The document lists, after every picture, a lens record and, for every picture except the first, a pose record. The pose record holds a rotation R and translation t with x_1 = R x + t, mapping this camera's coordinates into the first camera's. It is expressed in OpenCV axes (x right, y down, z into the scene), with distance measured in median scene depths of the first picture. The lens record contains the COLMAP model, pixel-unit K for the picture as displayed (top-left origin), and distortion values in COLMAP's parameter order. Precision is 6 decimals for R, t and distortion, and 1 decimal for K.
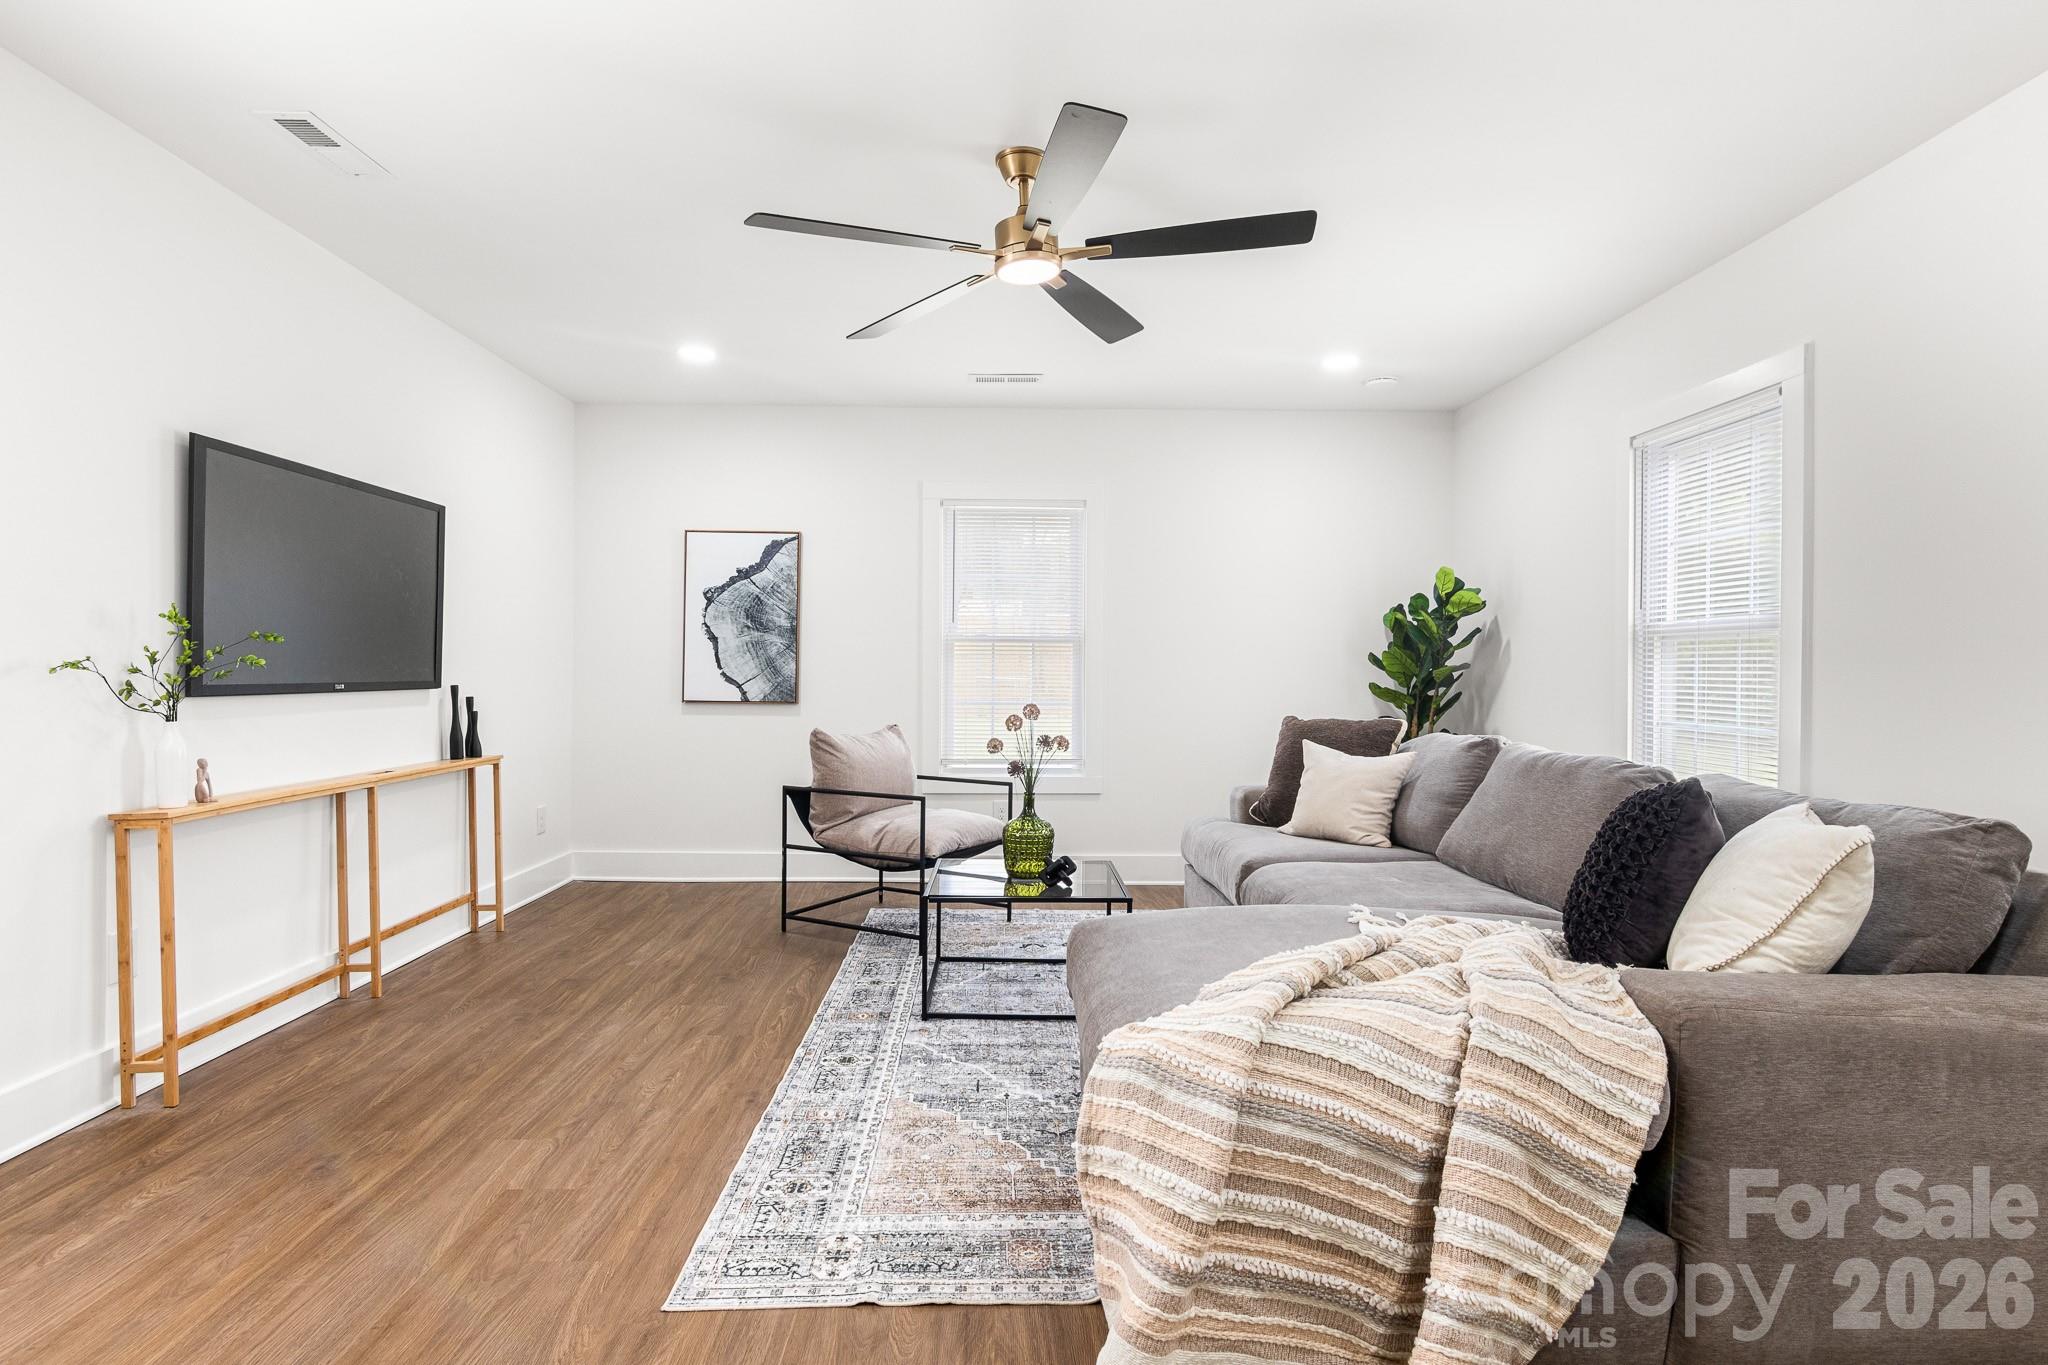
lens RADIAL K [[1049.0, 0, 1017.3], [0, 1049.0, 669.1], [0, 0, 1]] dist [-0.000167, 0.000147]
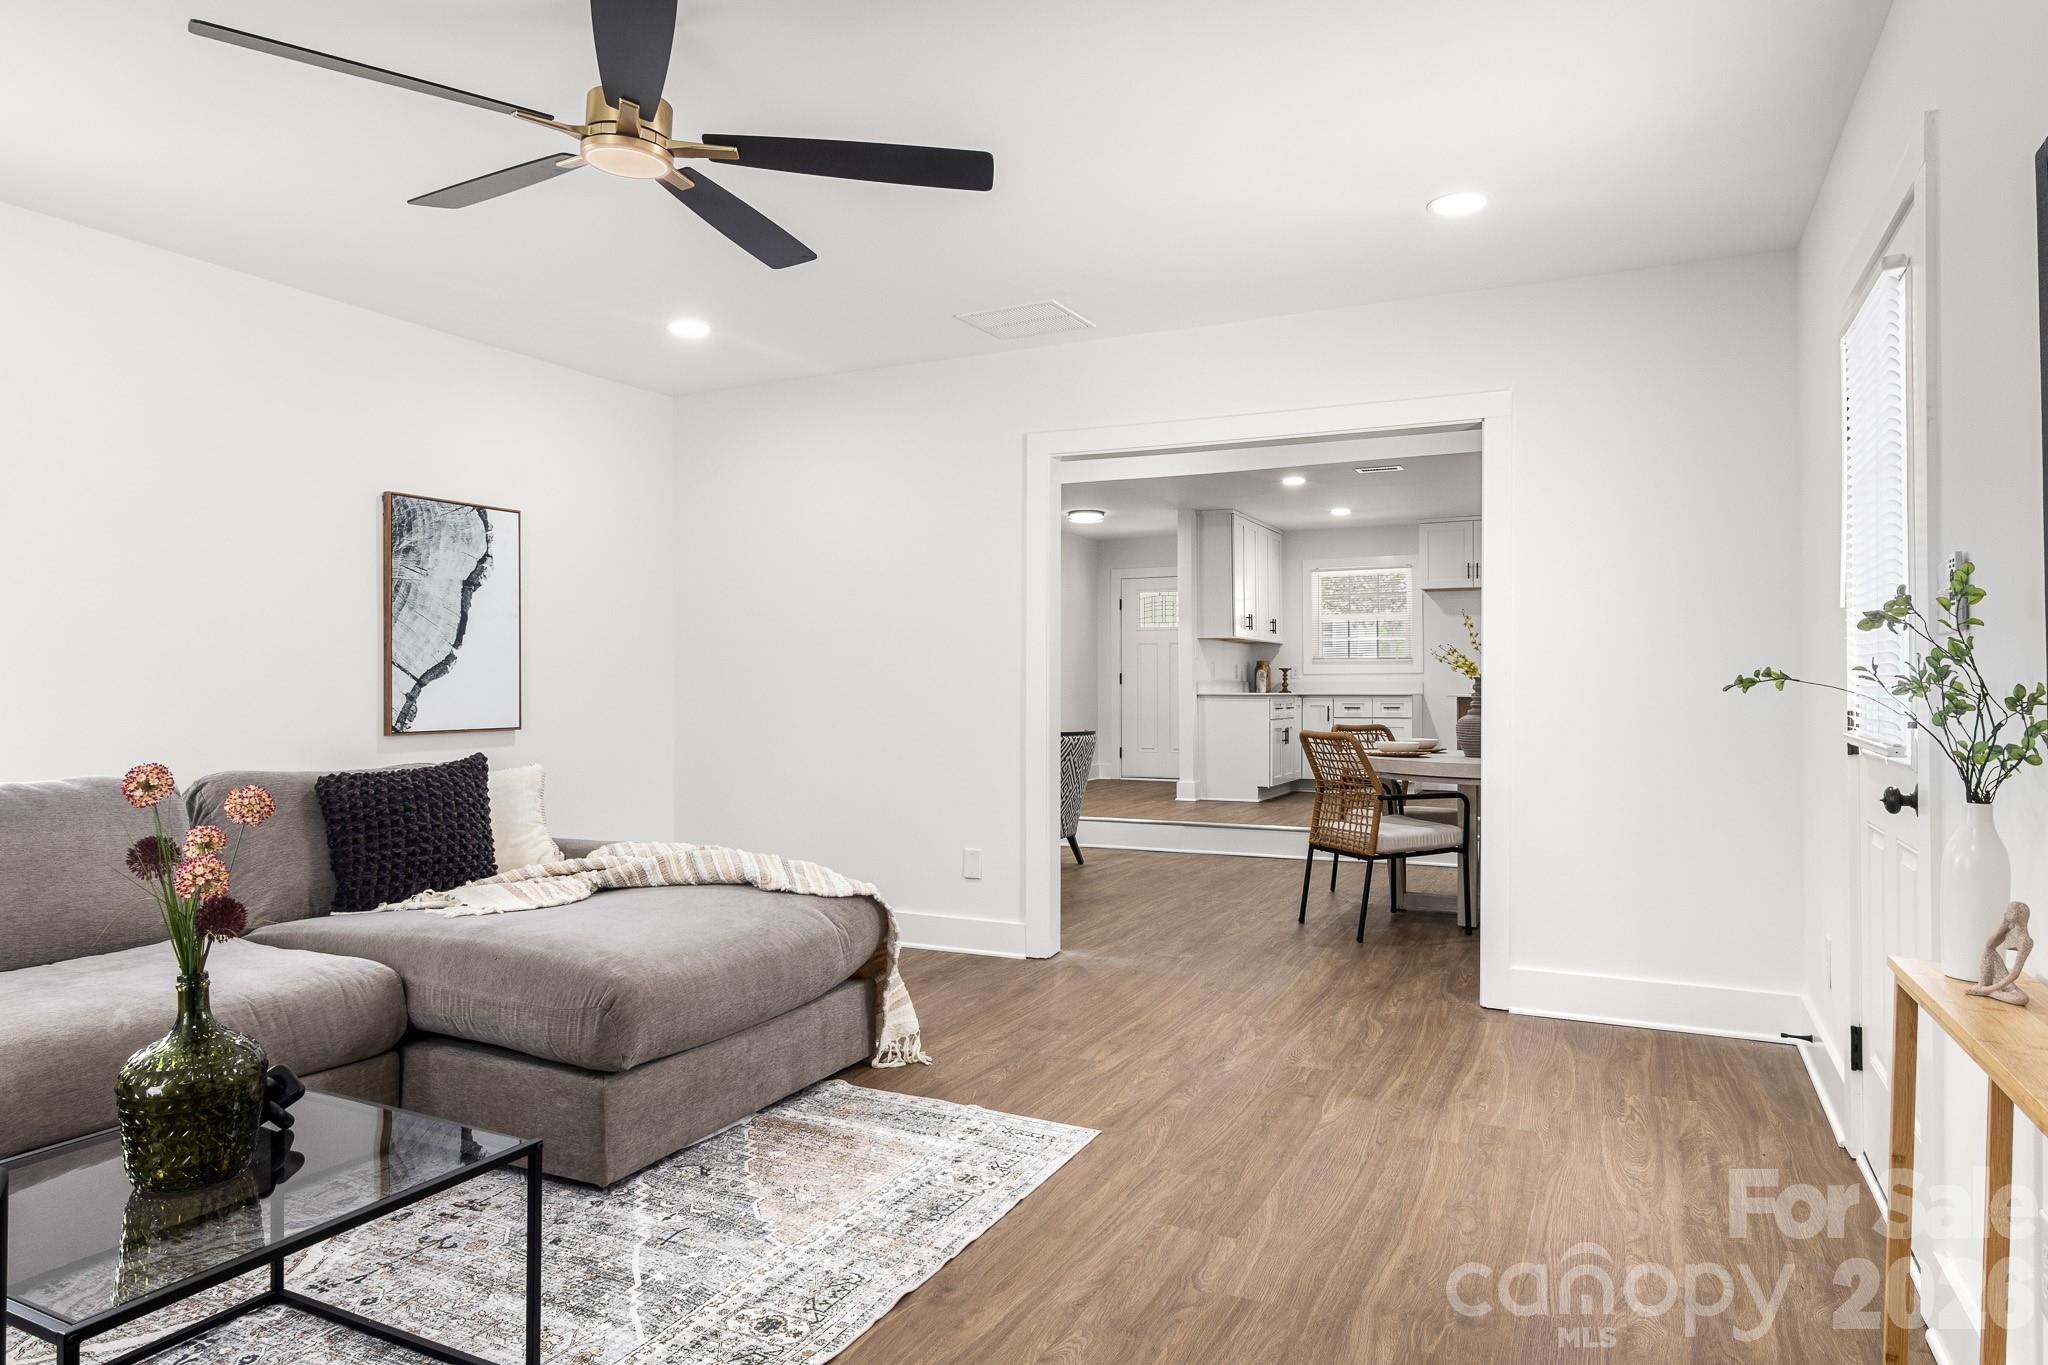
lens RADIAL K [[1216.7, 0, 1020.7], [0, 1216.7, 673.5], [0, 0, 1]] dist [-0.003862, -0.000328]
pose [[-0.893066, -0.003476, 0.449912, -0.475990], [-0.010191, 0.999870, -0.012505, 0.000866], [-0.449810, -0.015753, -0.892985, 1.225979]]
